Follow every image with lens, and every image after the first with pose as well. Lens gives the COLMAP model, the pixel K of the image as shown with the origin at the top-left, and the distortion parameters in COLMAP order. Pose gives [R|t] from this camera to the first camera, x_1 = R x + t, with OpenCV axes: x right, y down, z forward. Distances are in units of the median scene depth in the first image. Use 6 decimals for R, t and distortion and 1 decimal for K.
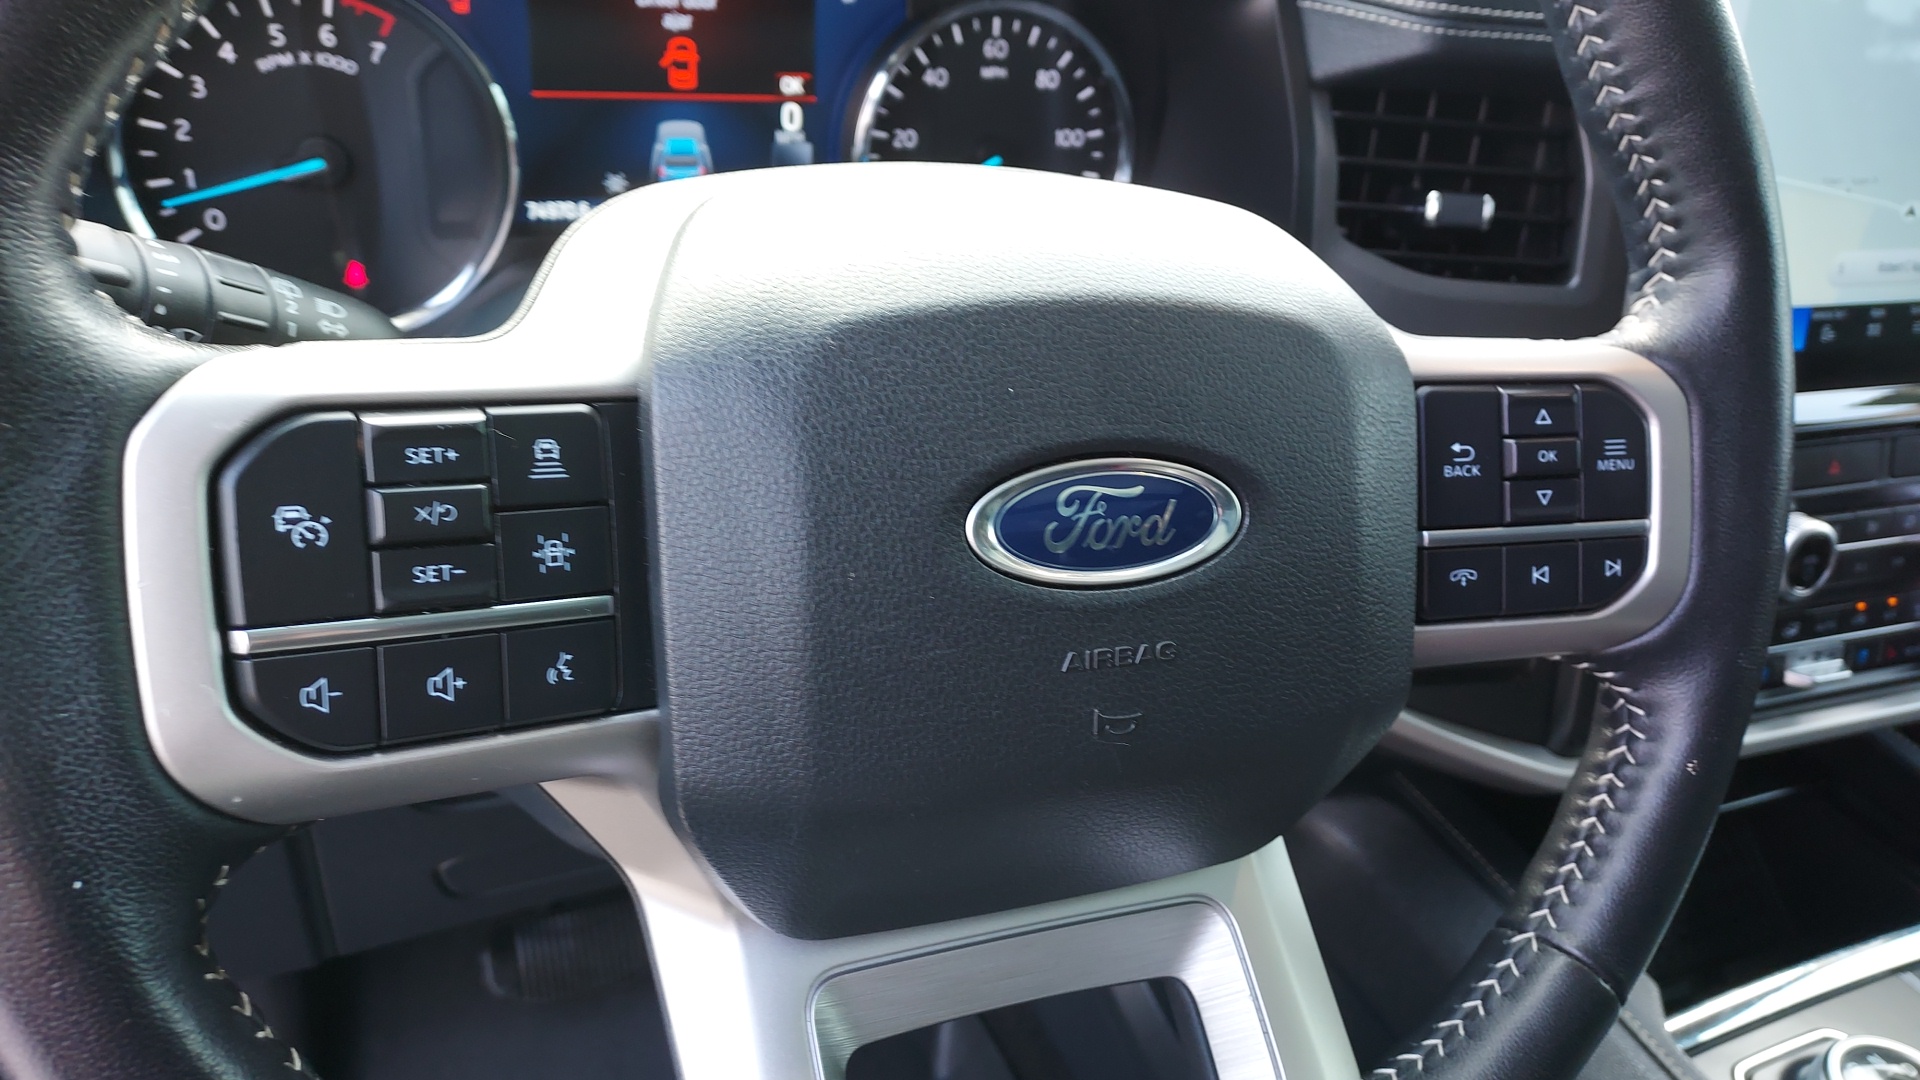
lens RADIAL K [[1429.4, 0, 960.0], [0, 1429.4, 540.0], [0, 0, 1]] dist [0.030872, -0.000546]
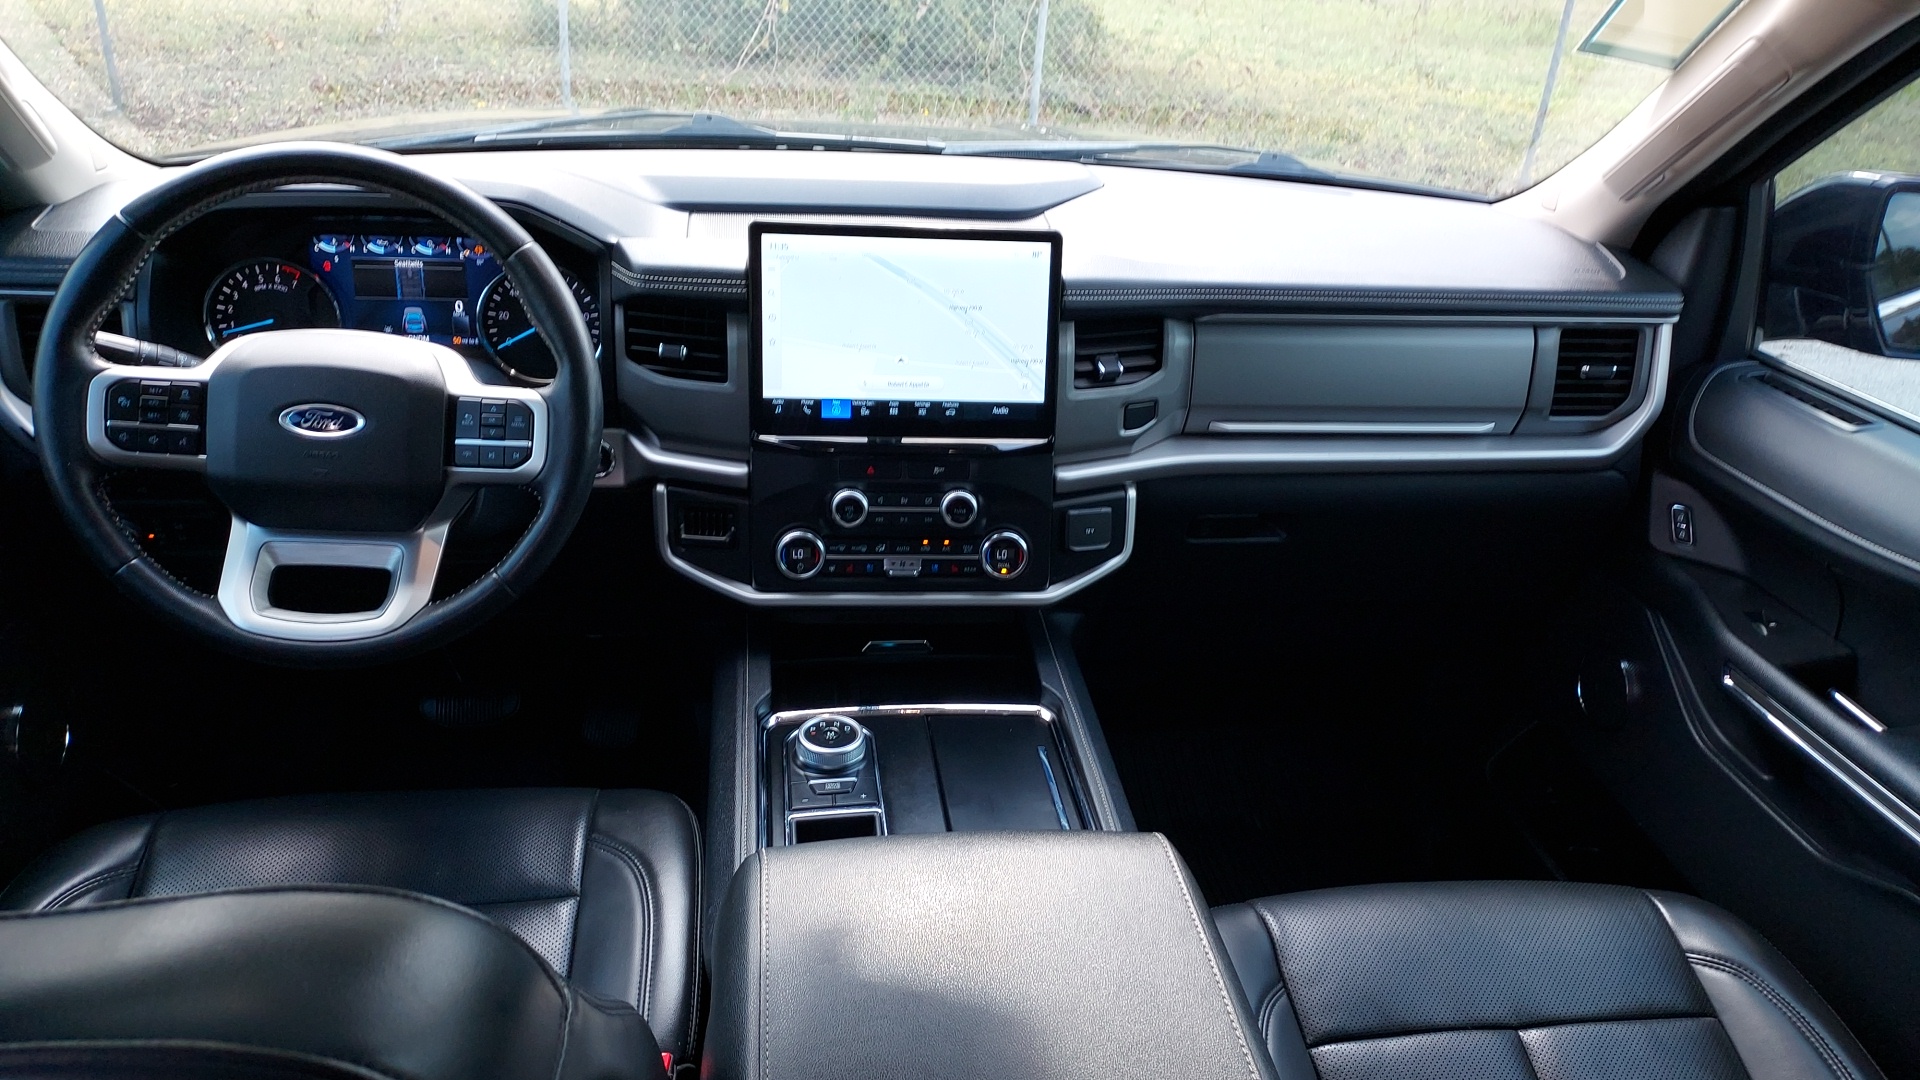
lens RADIAL K [[1372.4, 0, 990.2], [0, 1372.4, 531.3], [0, 0, 1]] dist [0.030048, -0.001858]
pose [[0.967016, 0.065777, -0.246078, 1.743340], [-0.086864, 0.993330, -0.075830, 0.257711], [0.239448, 0.094704, 0.966279, -1.371380]]
